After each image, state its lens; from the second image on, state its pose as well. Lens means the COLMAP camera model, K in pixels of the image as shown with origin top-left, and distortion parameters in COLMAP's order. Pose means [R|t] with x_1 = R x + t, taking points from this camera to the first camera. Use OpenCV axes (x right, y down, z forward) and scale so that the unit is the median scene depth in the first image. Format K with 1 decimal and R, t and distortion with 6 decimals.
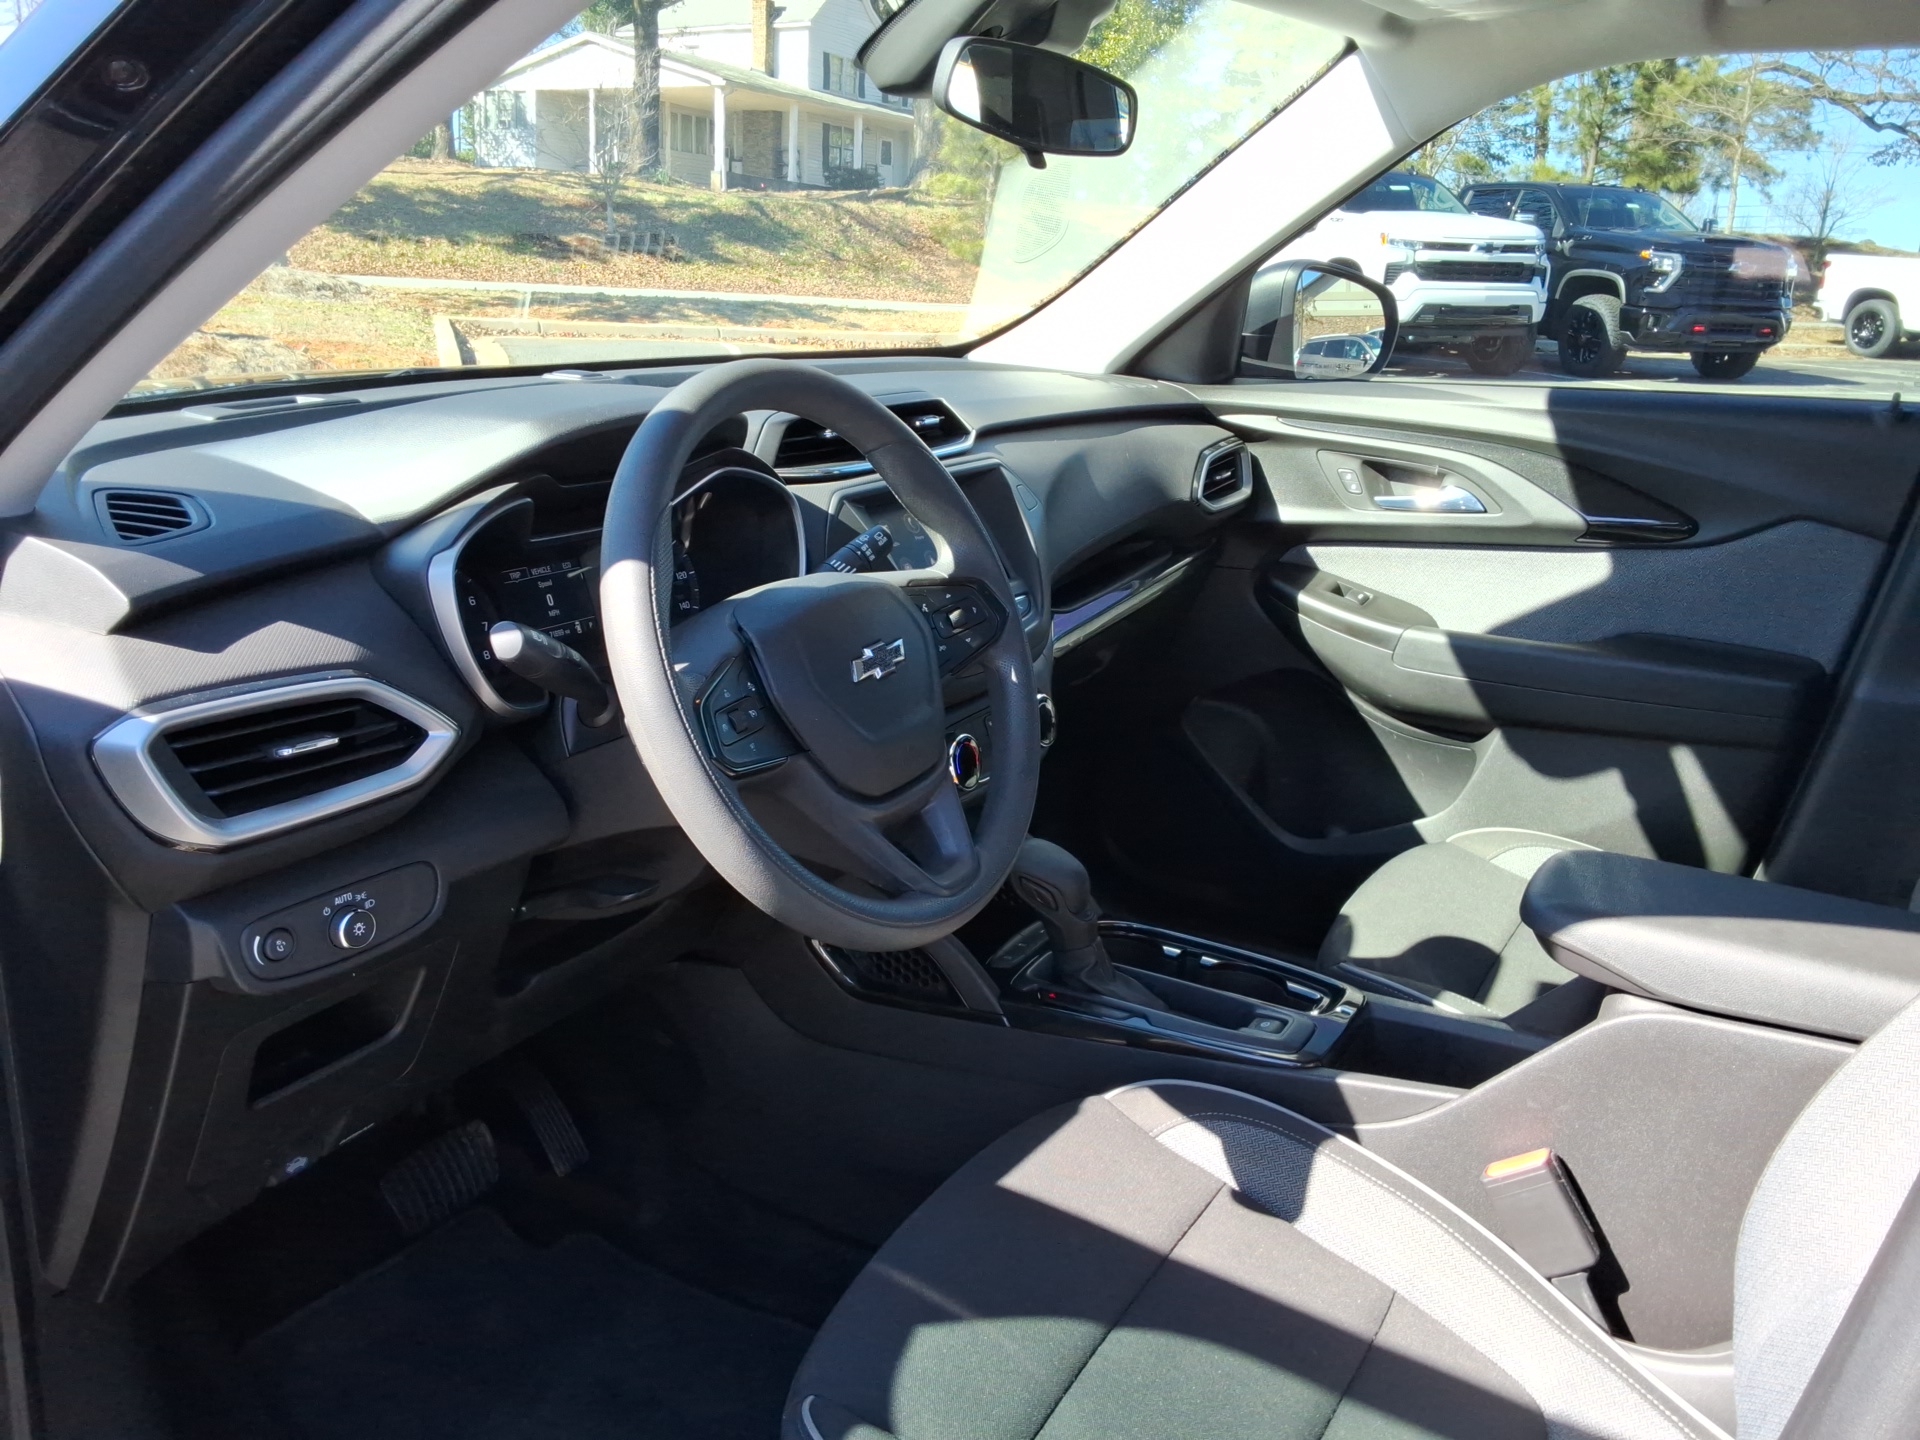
lens RADIAL K [[1531.7, 0, 1013.9], [0, 1531.7, 732.1], [0, 0, 1]] dist [0.079768, -0.113640]
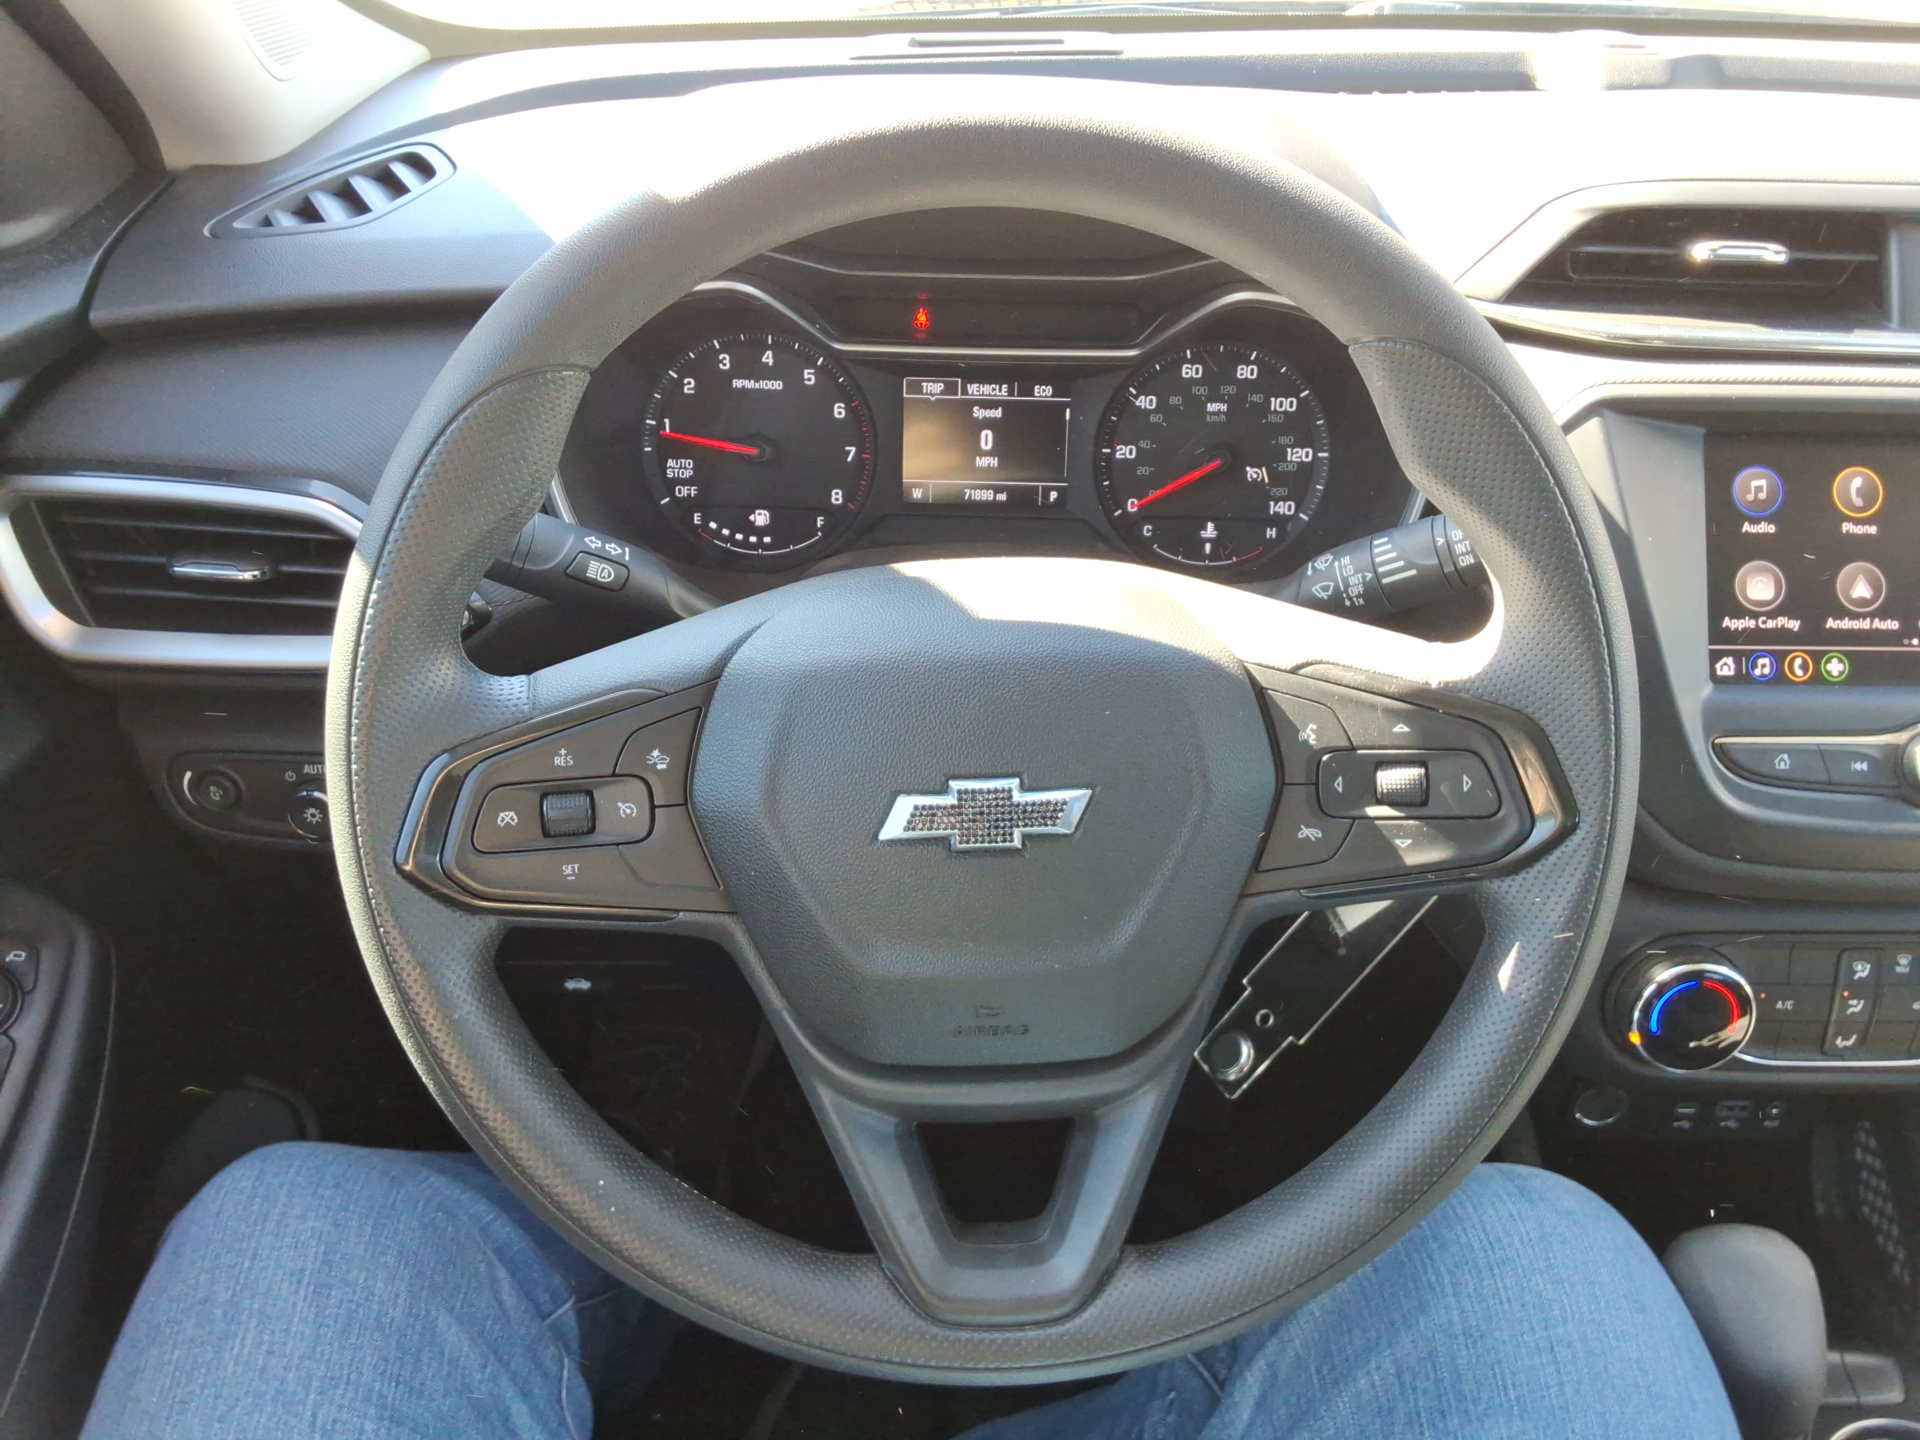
lens RADIAL K [[1531.7, 0, 965.5], [0, 1531.7, 711.4], [0, 0, 1]] dist [0.079768, -0.113640]
pose [[0.490043, 0.449029, -0.747148, 0.128021], [-0.264245, 0.893309, 0.363556, -0.129261], [0.830682, 0.019272, 0.556414, 0.397098]]
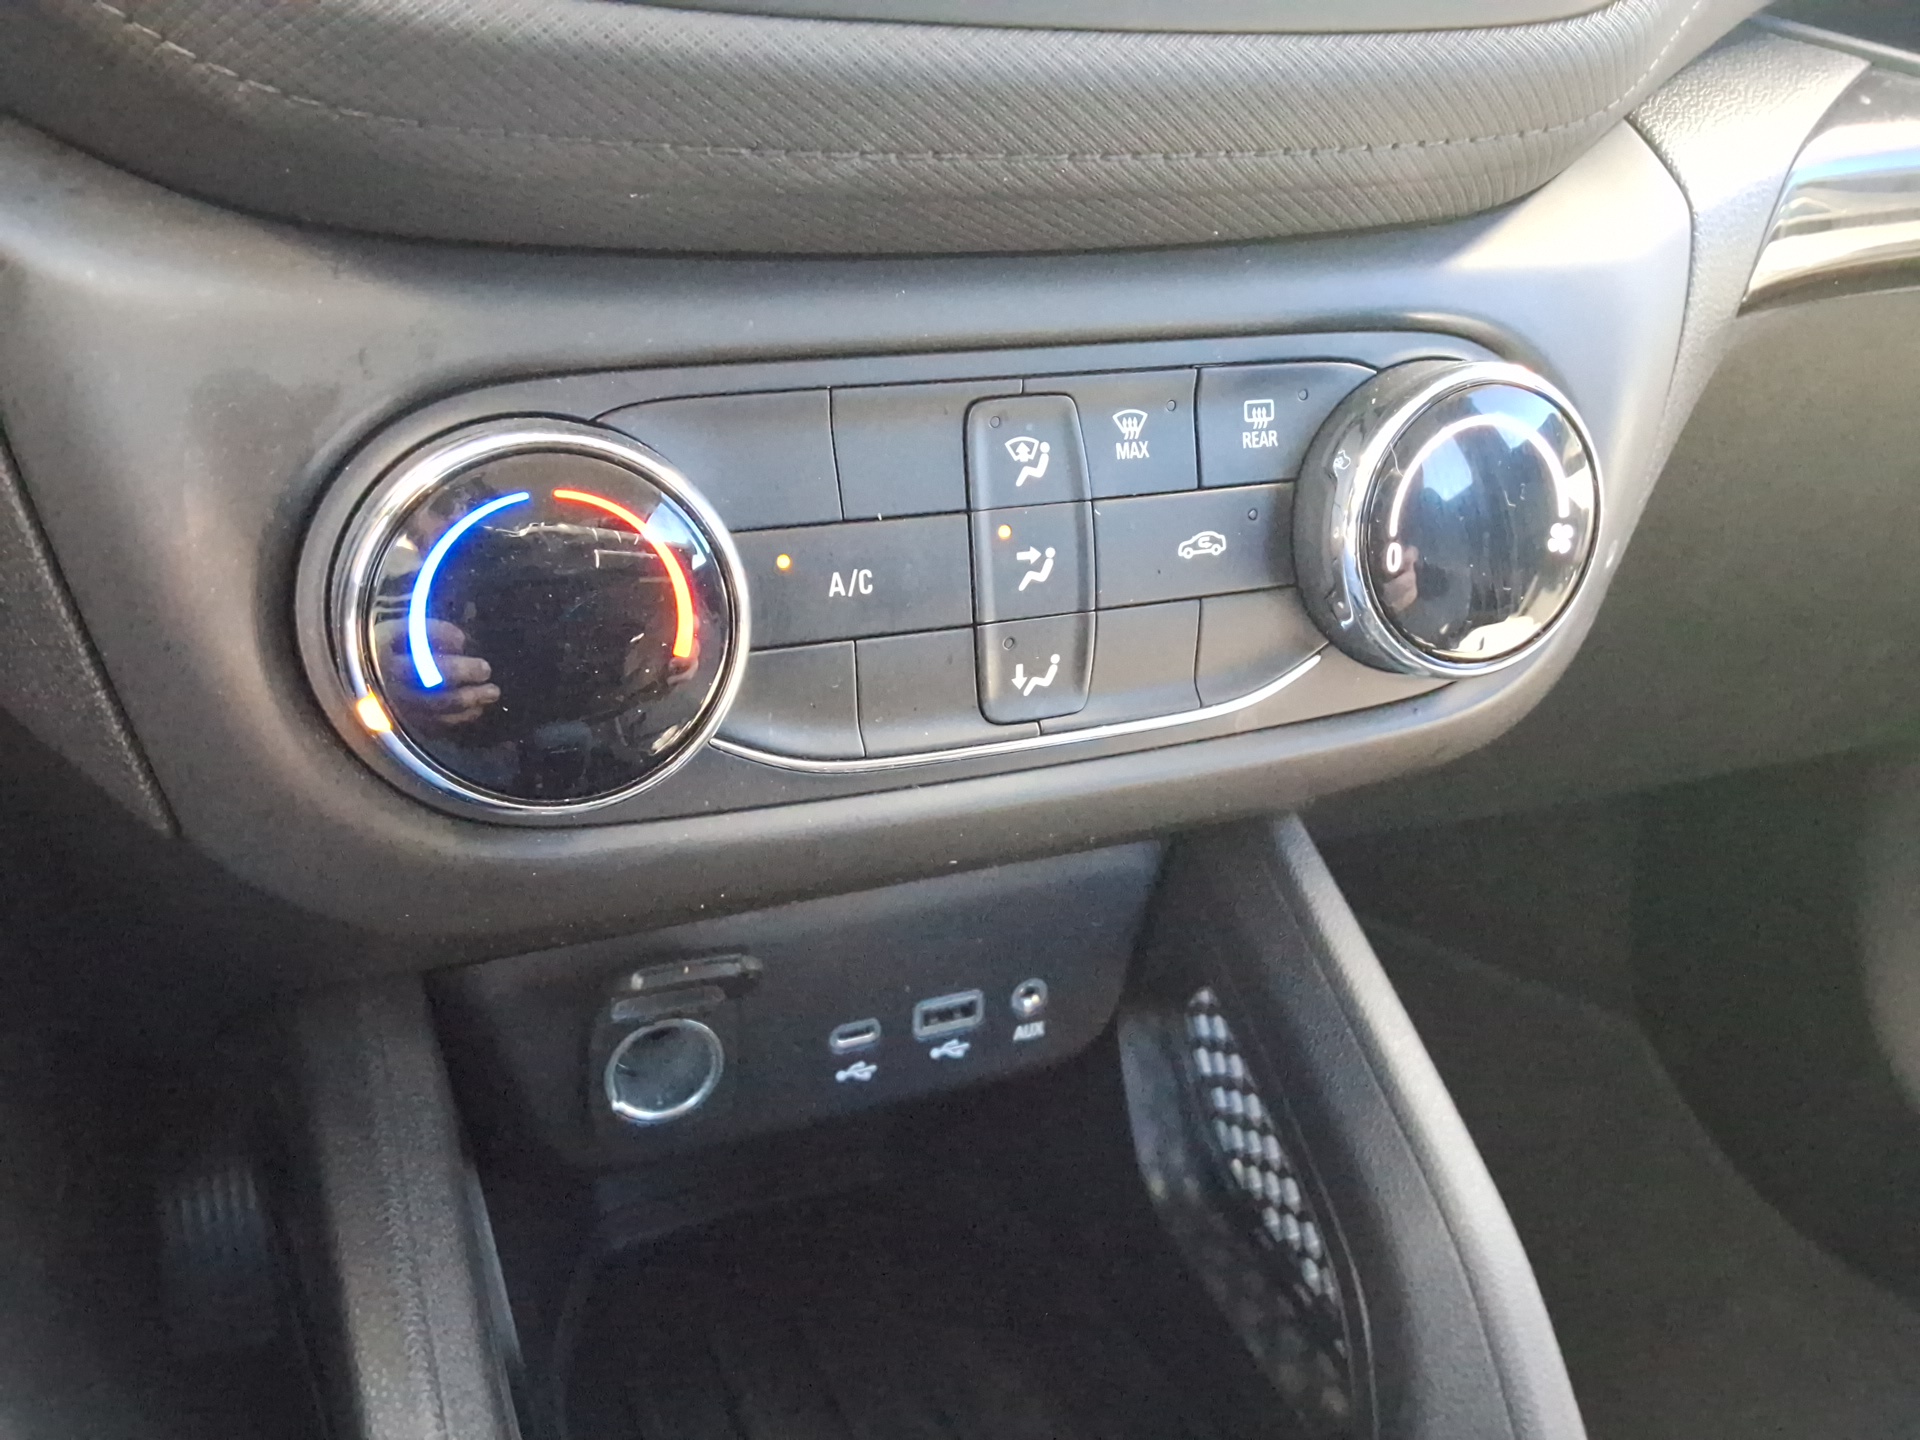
lens RADIAL K [[1531.7, 0, 964.3], [0, 1531.7, 717.4], [0, 0, 1]] dist [0.079768, -0.113640]
pose [[0.779842, 0.275260, -0.562209, 0.064460], [-0.210632, 0.961147, 0.178413, -0.004826], [0.589475, -0.020714, 0.807521, 0.654203]]
